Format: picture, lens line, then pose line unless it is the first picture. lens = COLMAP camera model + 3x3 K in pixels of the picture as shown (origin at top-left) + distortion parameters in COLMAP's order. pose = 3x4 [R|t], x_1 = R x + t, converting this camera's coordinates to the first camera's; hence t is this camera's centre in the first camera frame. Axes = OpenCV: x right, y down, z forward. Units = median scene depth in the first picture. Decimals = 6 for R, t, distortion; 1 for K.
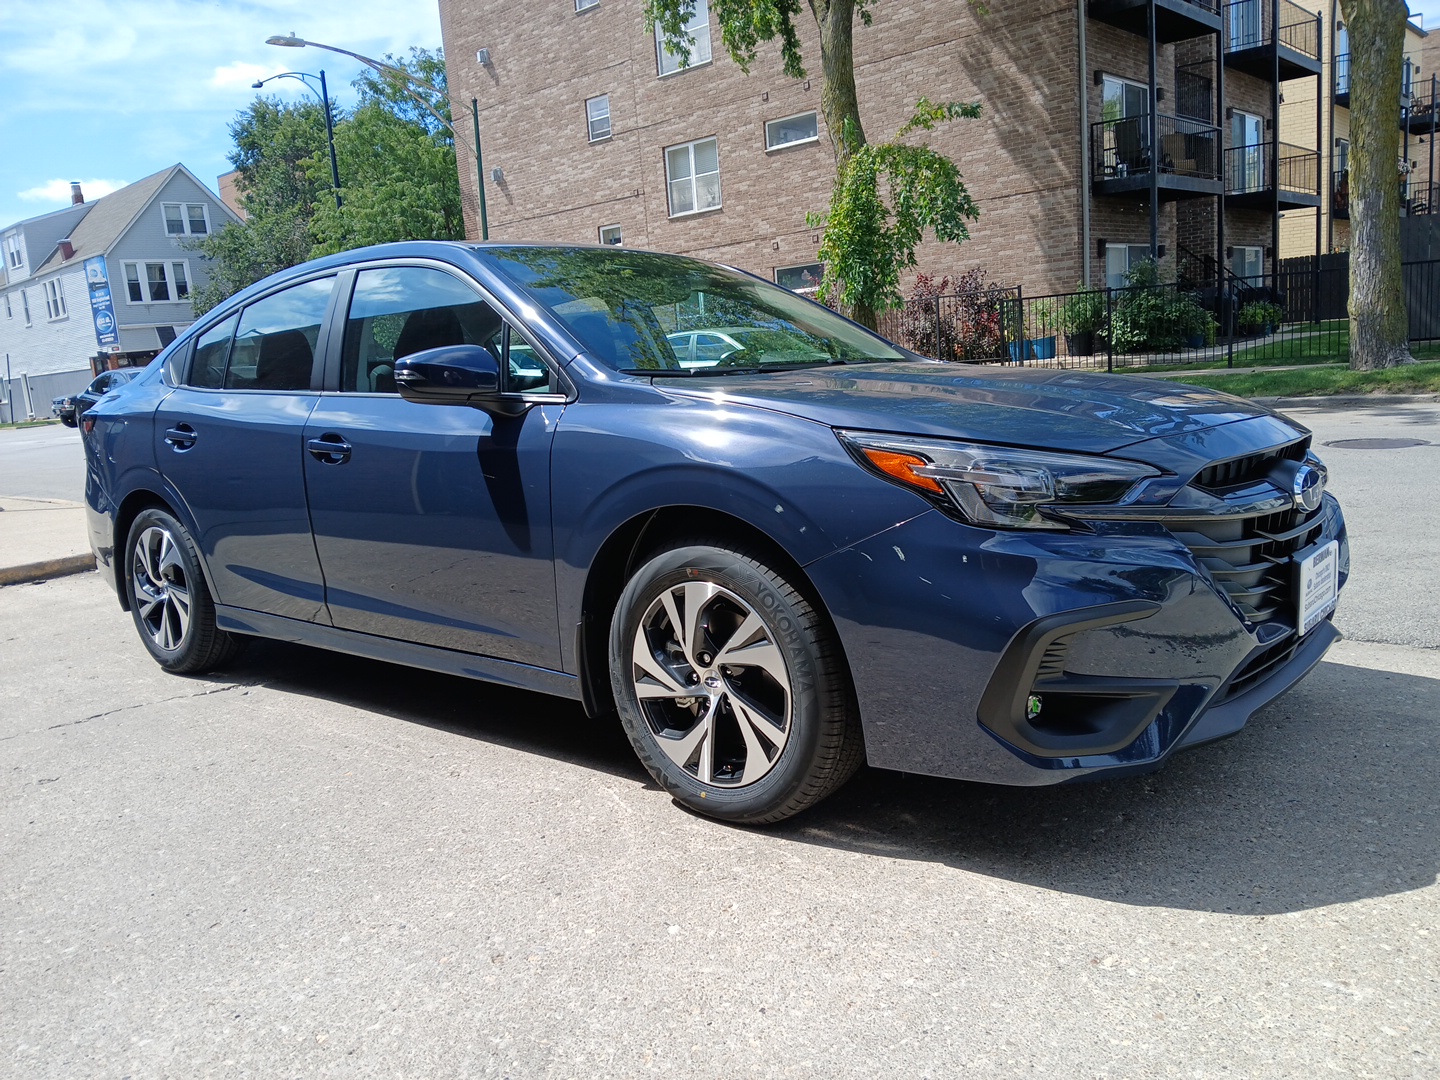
lens RADIAL K [[1136.5, 0, 721.6], [0, 1136.5, 598.1], [0, 0, 1]] dist [0.010427, -0.046489]
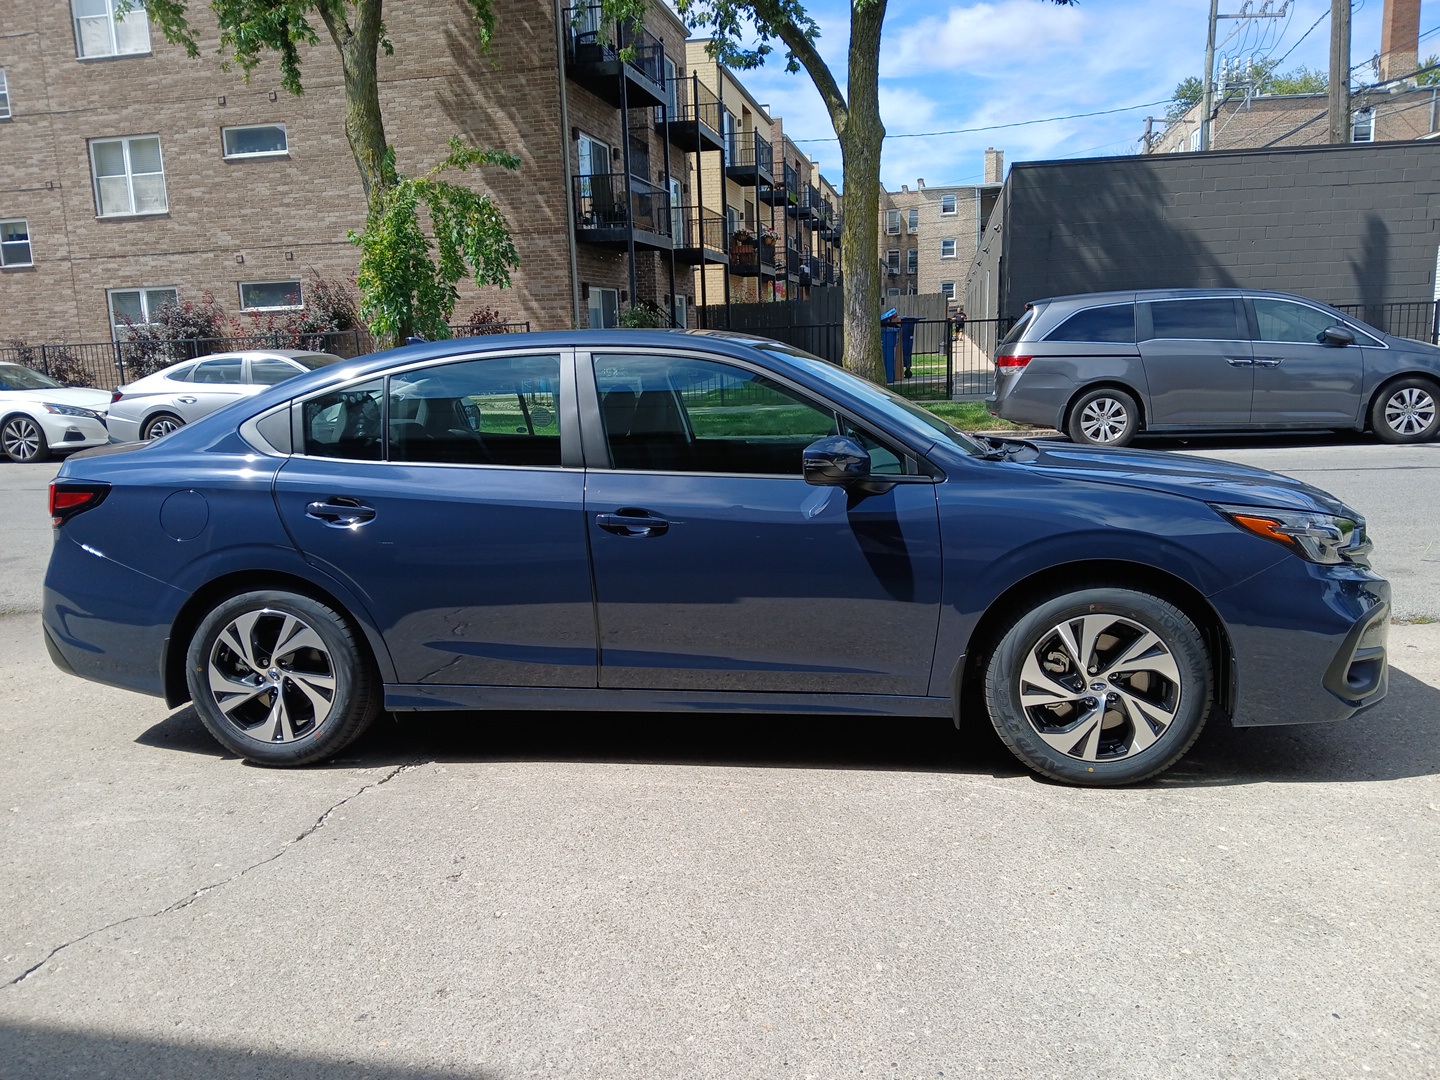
lens RADIAL K [[1136.5, 0, 721.6], [0, 1136.5, 598.1], [0, 0, 1]] dist [0.010427, -0.046489]
pose [[0.845941, -0.074940, 0.527984, -0.163286], [0.081583, 0.996609, 0.010742, -0.012503], [-0.526999, 0.033987, 0.849186, 0.009049]]
